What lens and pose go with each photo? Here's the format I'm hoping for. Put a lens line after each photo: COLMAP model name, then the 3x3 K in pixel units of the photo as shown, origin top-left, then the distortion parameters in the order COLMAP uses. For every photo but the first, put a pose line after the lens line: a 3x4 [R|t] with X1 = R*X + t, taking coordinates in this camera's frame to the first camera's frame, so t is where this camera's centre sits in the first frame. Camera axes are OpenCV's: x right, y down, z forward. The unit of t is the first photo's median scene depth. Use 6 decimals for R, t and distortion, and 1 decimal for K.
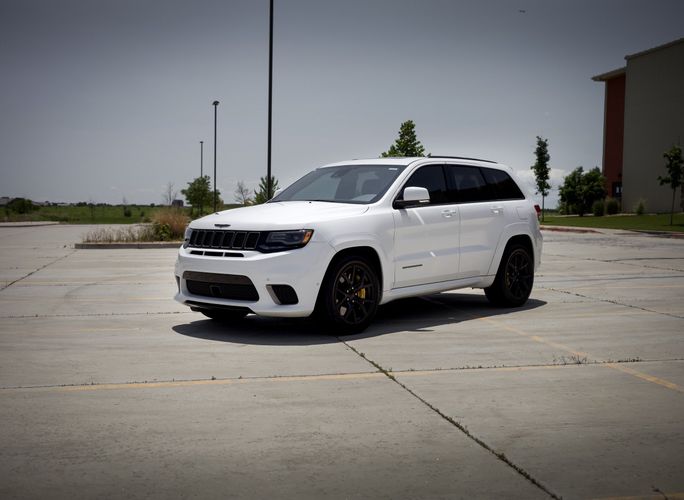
lens RADIAL K [[904.2, 0, 342.0], [0, 904.2, 250.0], [0, 0, 1]] dist [-0.016684, -0.015530]
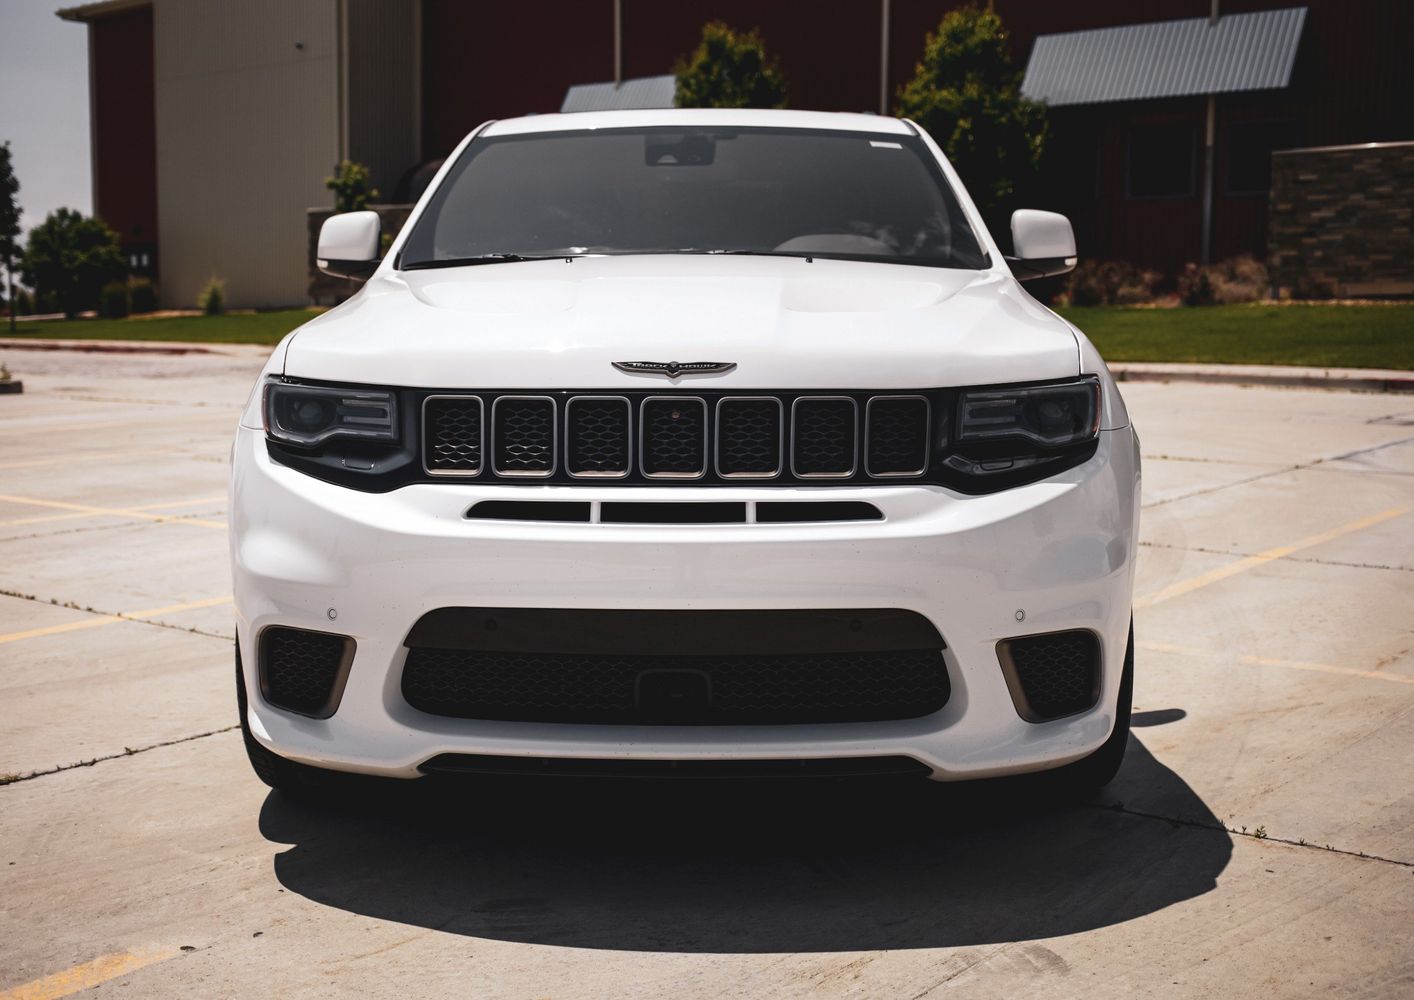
lens RADIAL K [[1708.4, 0, 676.0], [0, 1708.4, 502.0], [0, 0, 1]] dist [-0.027729, -0.003733]
pose [[0.742016, -0.081362, 0.665426, -0.174610], [0.034231, 0.995911, 0.083600, -0.013102], [-0.669507, -0.039254, 0.741768, 0.321411]]
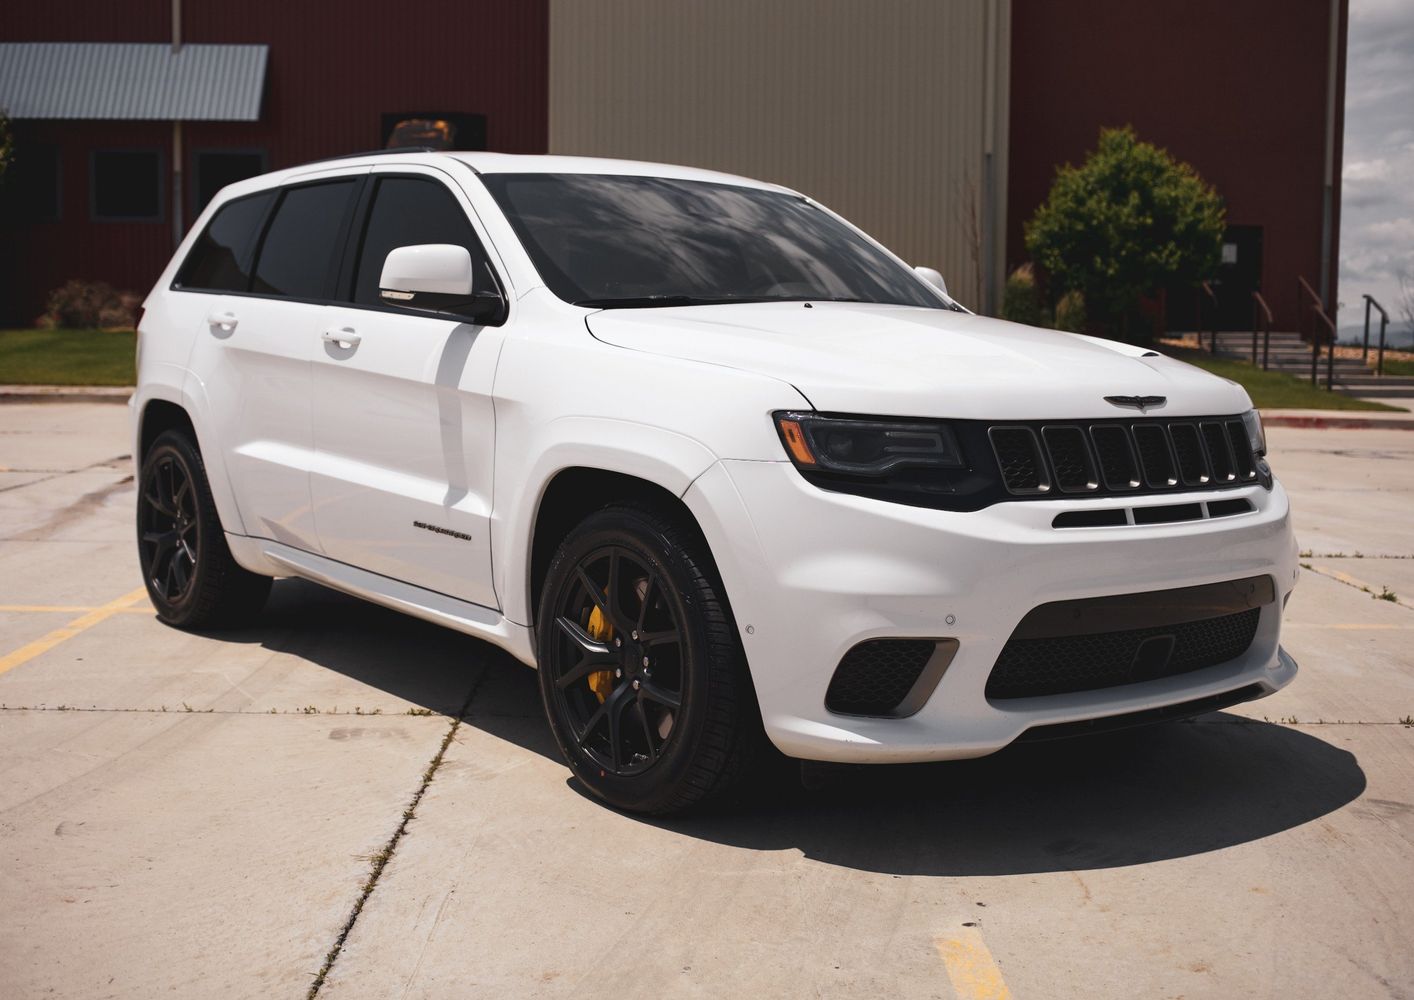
lens RADIAL K [[1742.7, 0, 676.3], [0, 1742.7, 500.5], [0, 0, 1]] dist [-0.027195, -0.016130]
pose [[0.146002, -0.095831, 0.984632, -0.288099], [0.031689, 0.995239, 0.092164, -0.021822], [-0.988777, 0.017746, 0.148343, 0.474825]]
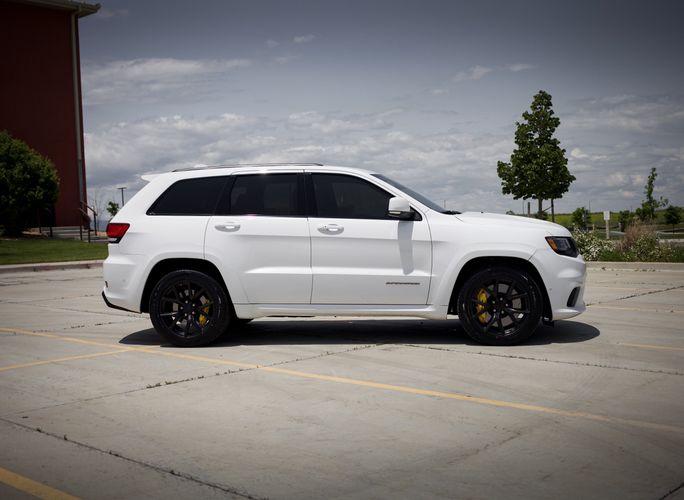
lens RADIAL K [[904.2, 0, 342.0], [0, 904.2, 250.0], [0, 0, 1]] dist [-0.016684, -0.015530]
pose [[-0.631152, -0.008786, 0.775610, -0.364024], [0.061077, 0.996268, 0.060988, -0.040067], [-0.773251, 0.085864, -0.628260, 0.854432]]
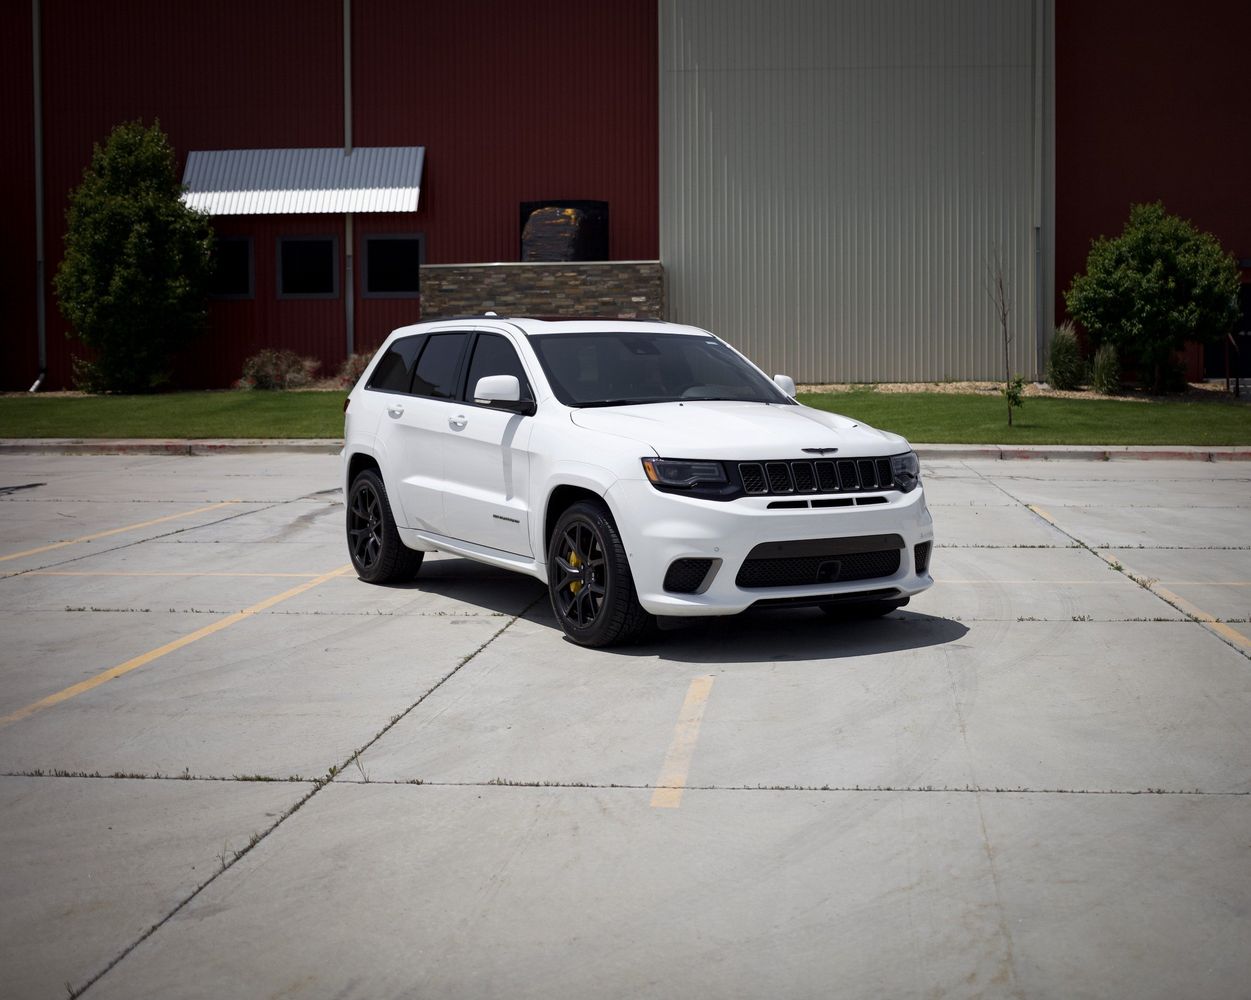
lens RADIAL K [[1753.5, 0, 667.8], [0, 1753.5, 499.2], [0, 0, 1]] dist [-0.038437, -0.040060]
pose [[0.237730, -0.073582, 0.968540, -0.531421], [0.047041, 0.996829, 0.064185, -0.031459], [-0.970191, 0.030302, 0.240438, 0.375450]]
